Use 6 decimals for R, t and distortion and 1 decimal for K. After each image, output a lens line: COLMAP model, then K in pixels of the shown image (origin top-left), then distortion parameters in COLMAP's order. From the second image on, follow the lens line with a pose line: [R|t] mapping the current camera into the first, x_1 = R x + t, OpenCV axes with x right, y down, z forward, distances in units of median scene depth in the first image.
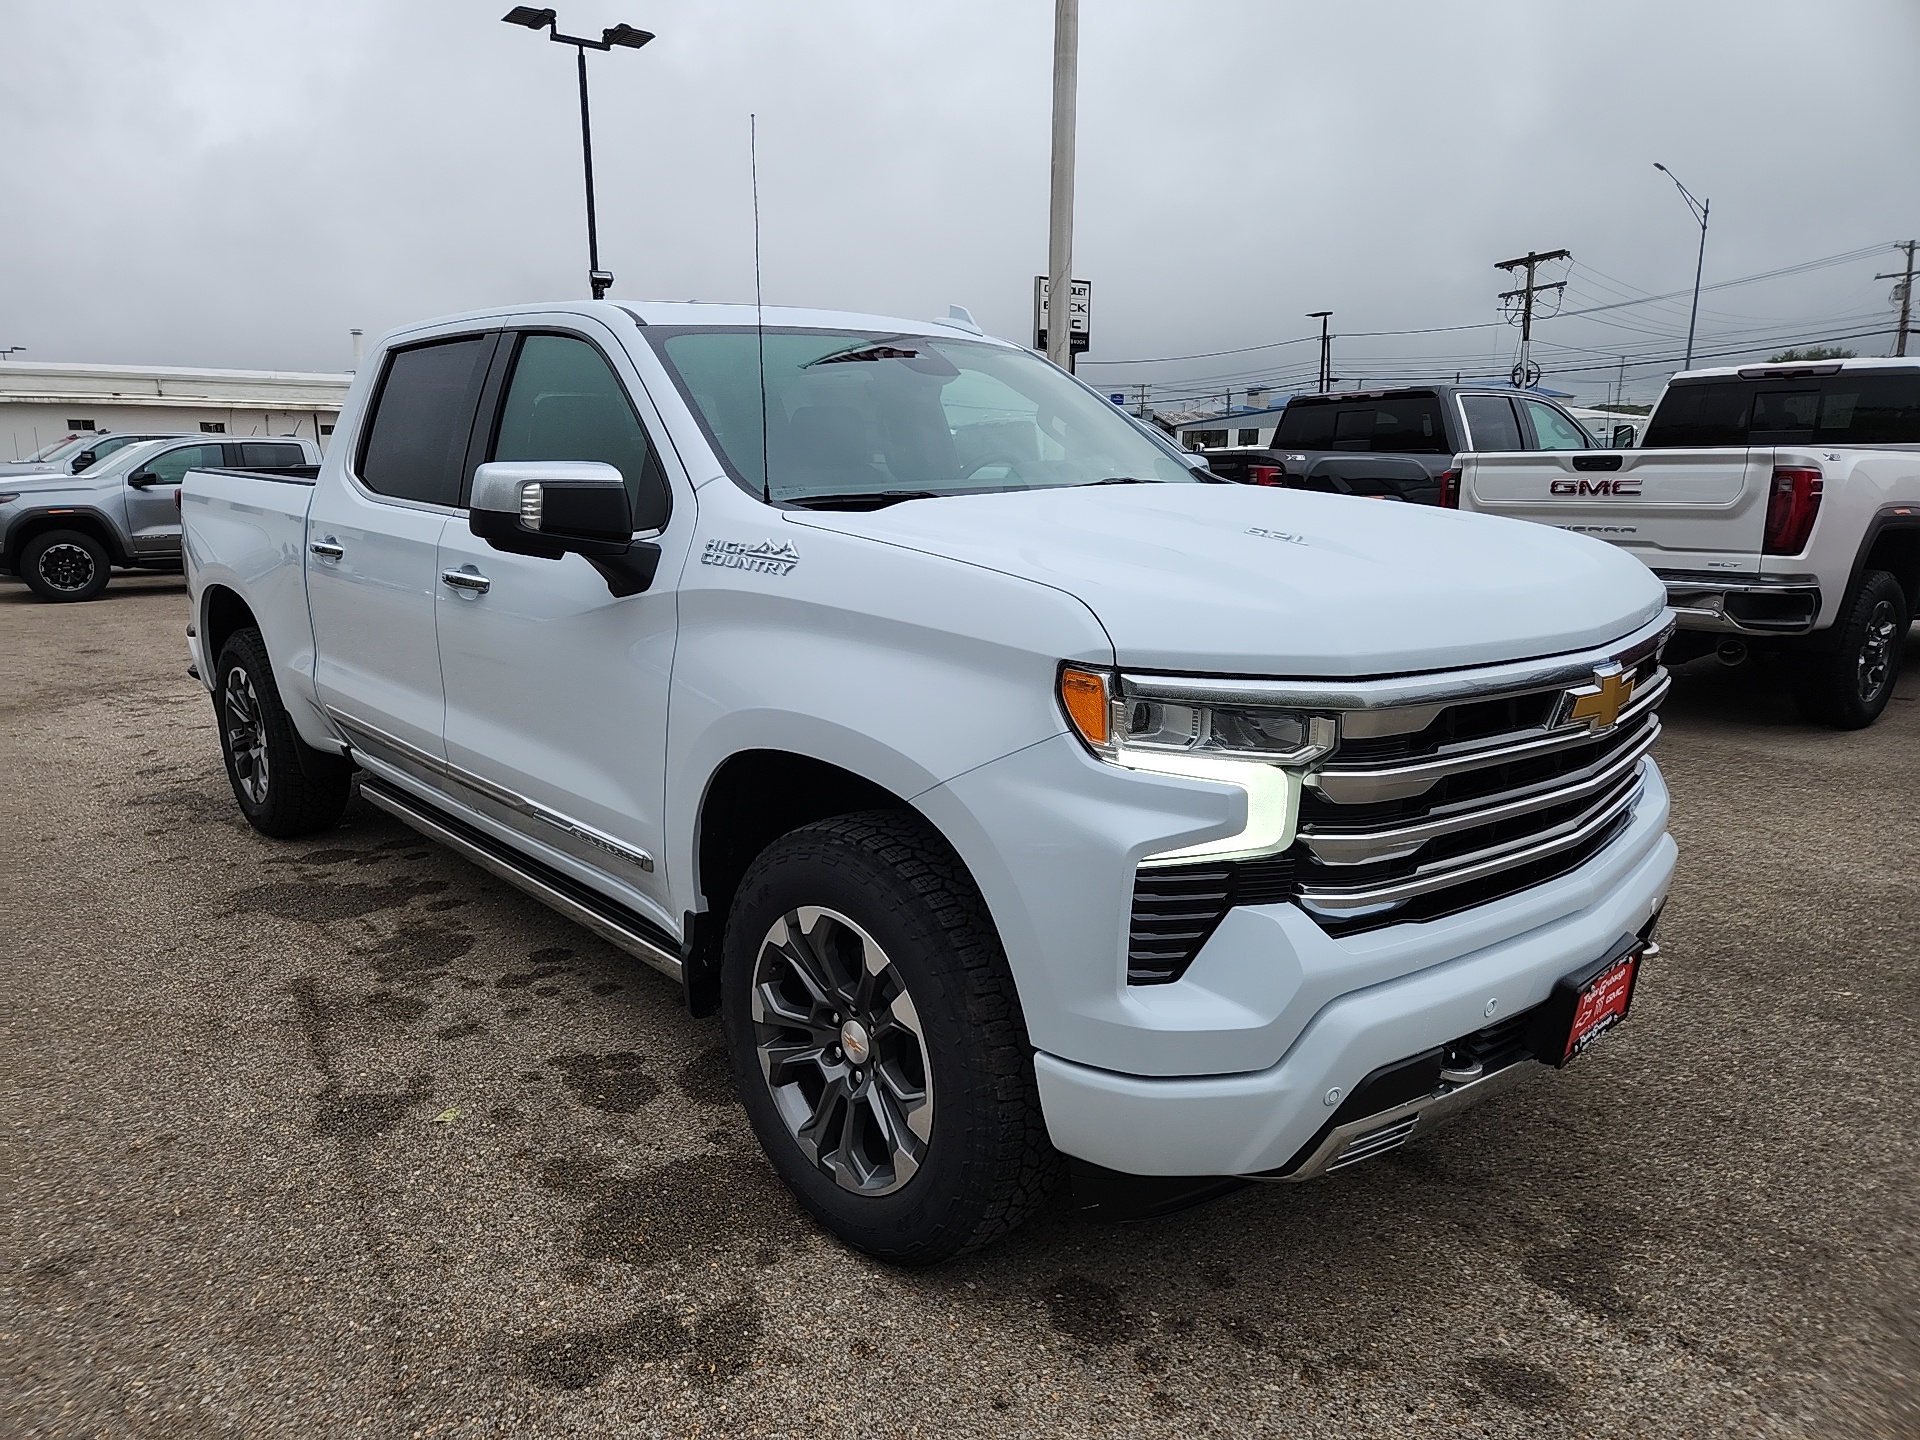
lens RADIAL K [[1296.6, 0, 906.5], [0, 1296.6, 724.4], [0, 0, 1]] dist [0.081281, -0.064875]
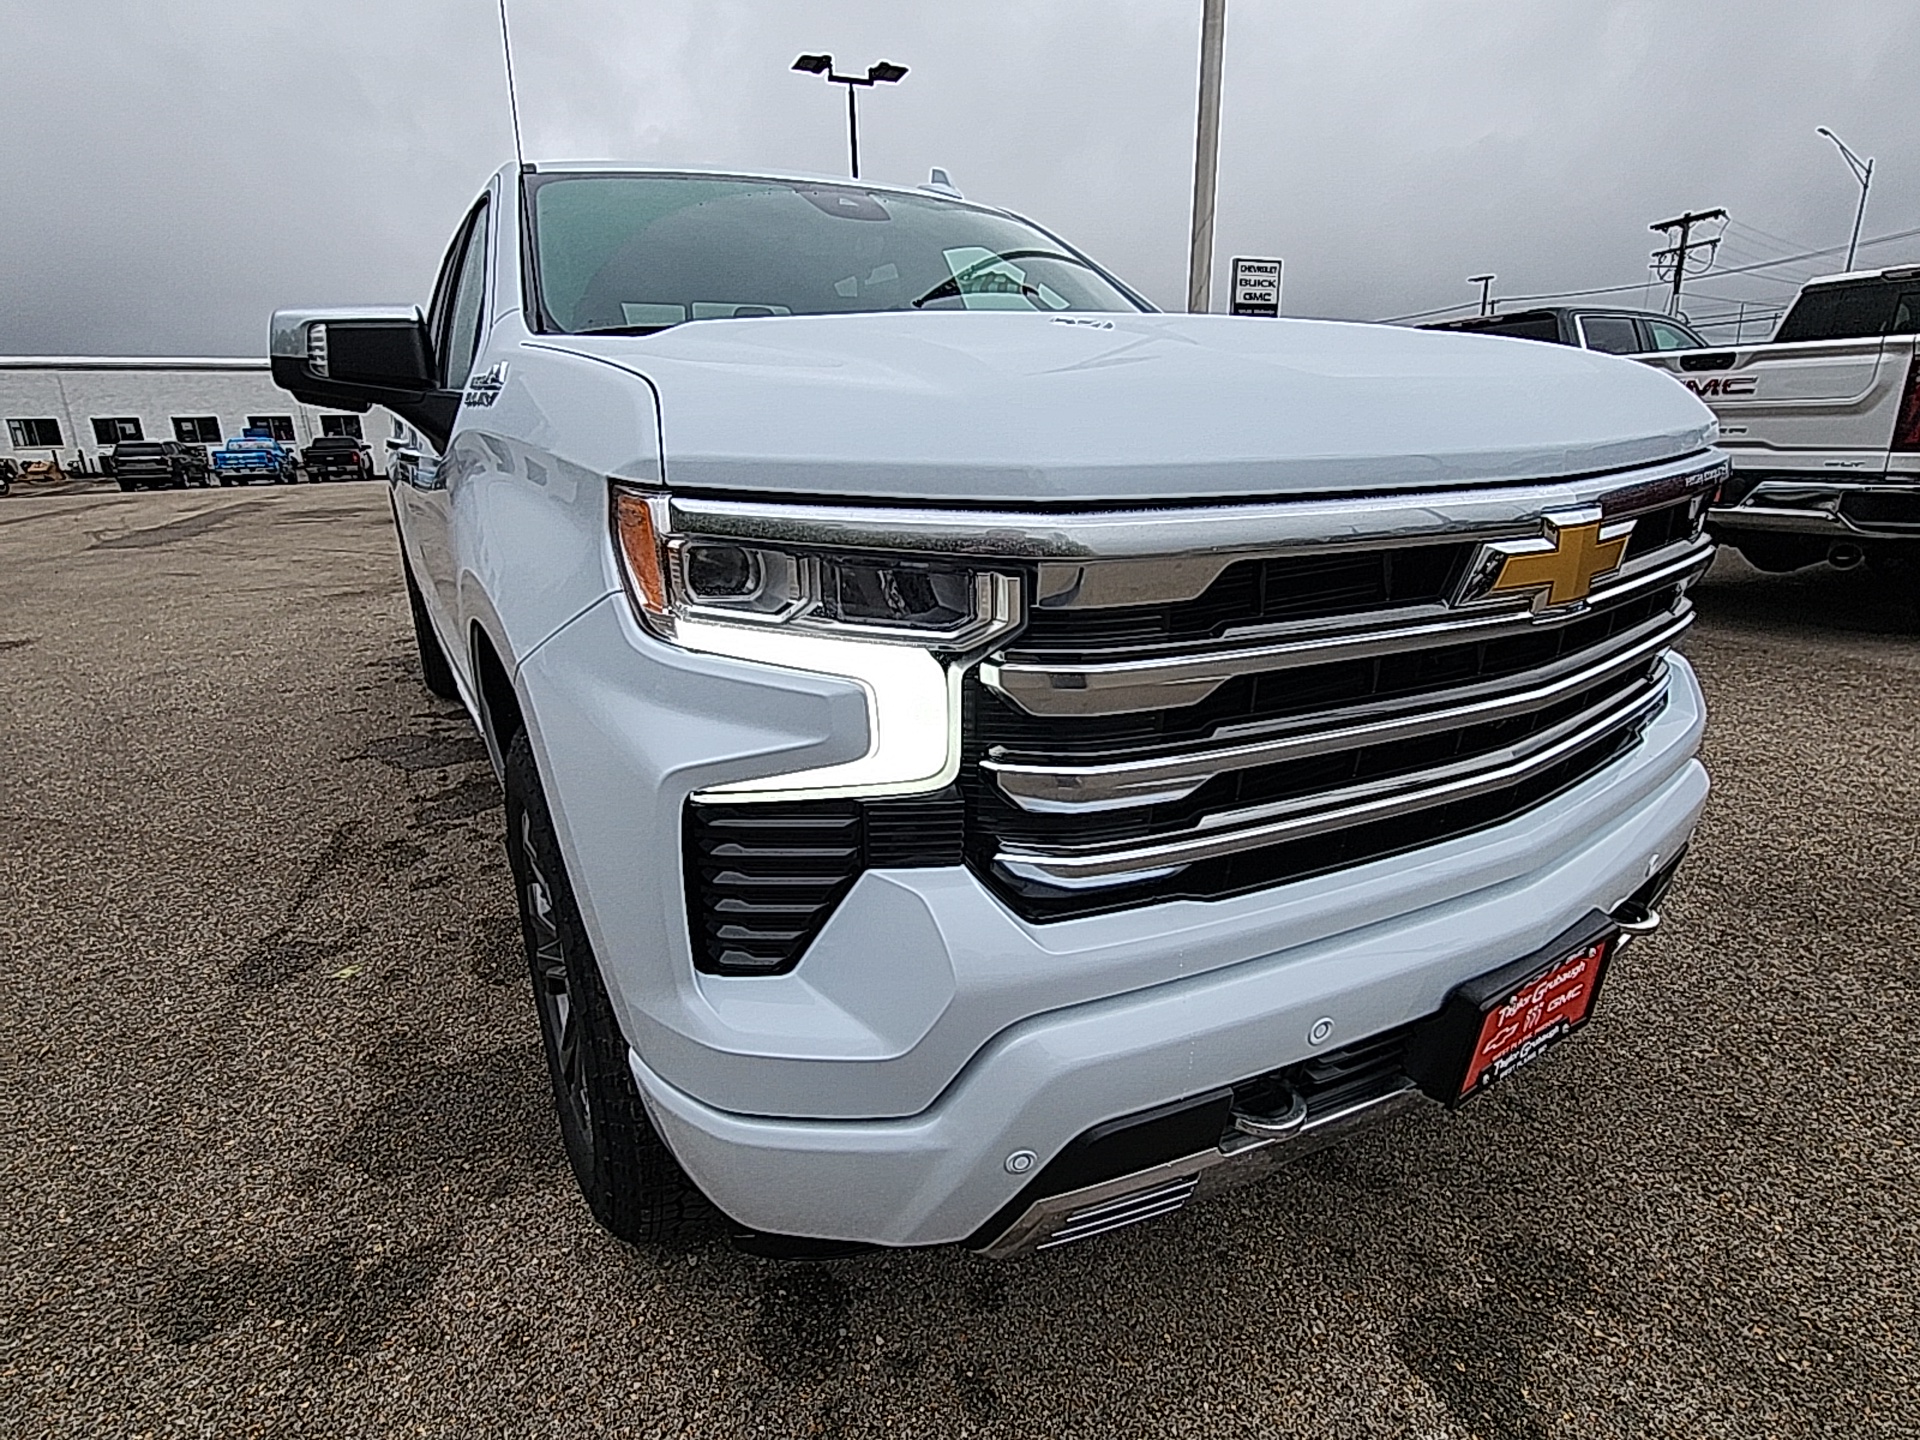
lens RADIAL K [[967.4, 0, 918.2], [0, 967.4, 712.0], [0, 0, 1]] dist [-0.000123, -0.001355]
pose [[0.978063, 0.040011, -0.204431, 0.321714], [-0.020832, 0.995248, 0.095121, 0.014547], [0.207266, -0.088775, 0.974248, 0.477450]]
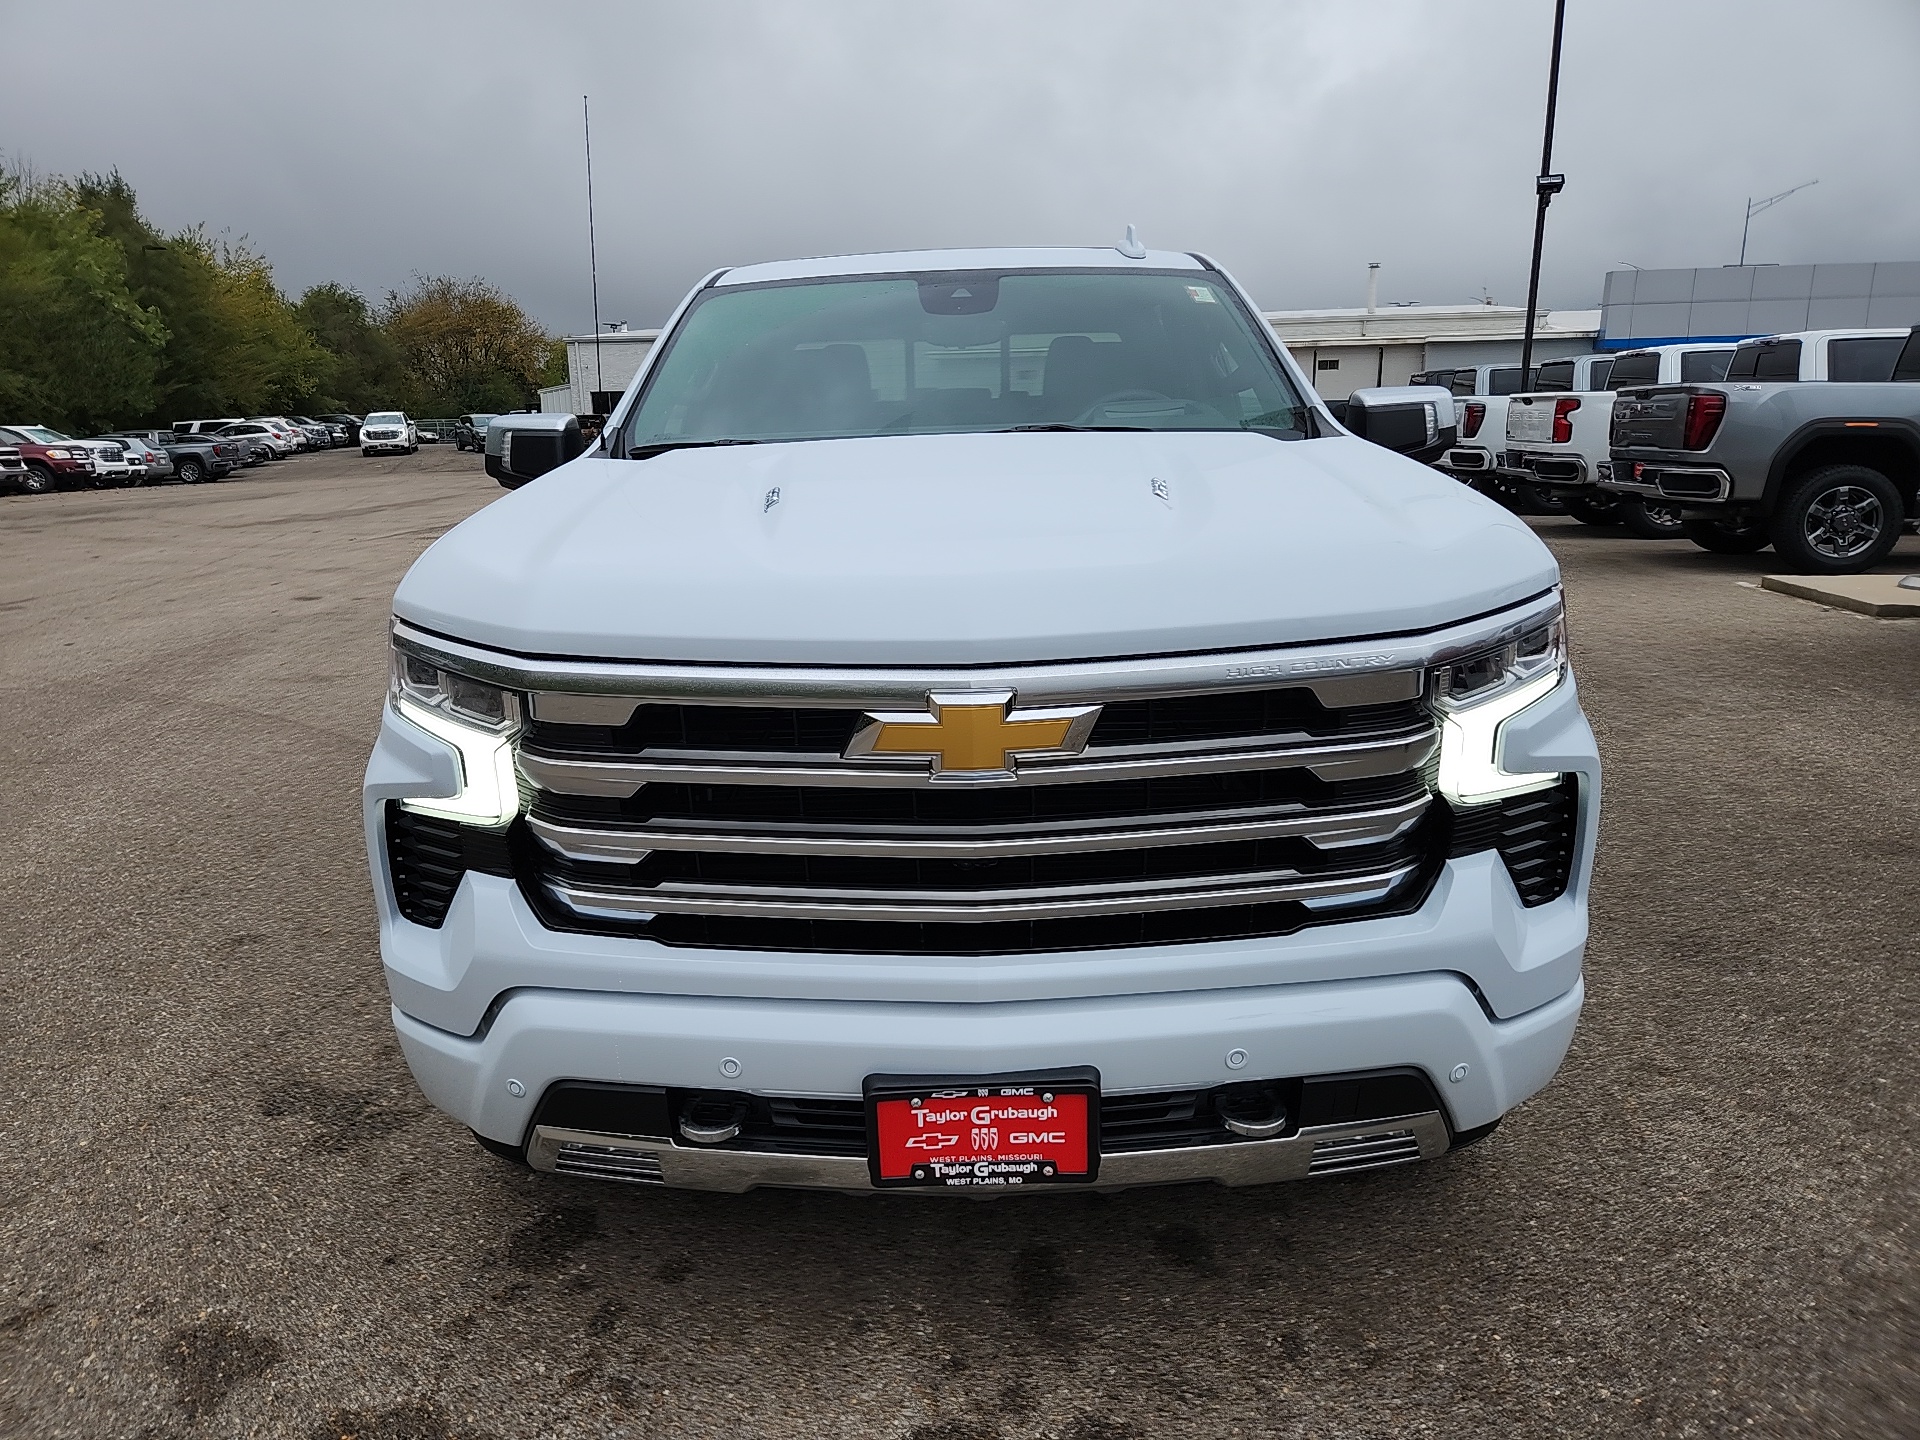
lens RADIAL K [[1296.6, 0, 906.5], [0, 1296.6, 724.4], [0, 0, 1]] dist [0.081281, -0.064875]
pose [[0.715646, 0.154971, -0.681055, 1.004913], [-0.120461, 0.987849, 0.098202, -0.093901], [0.687997, 0.011763, 0.725618, 0.440984]]
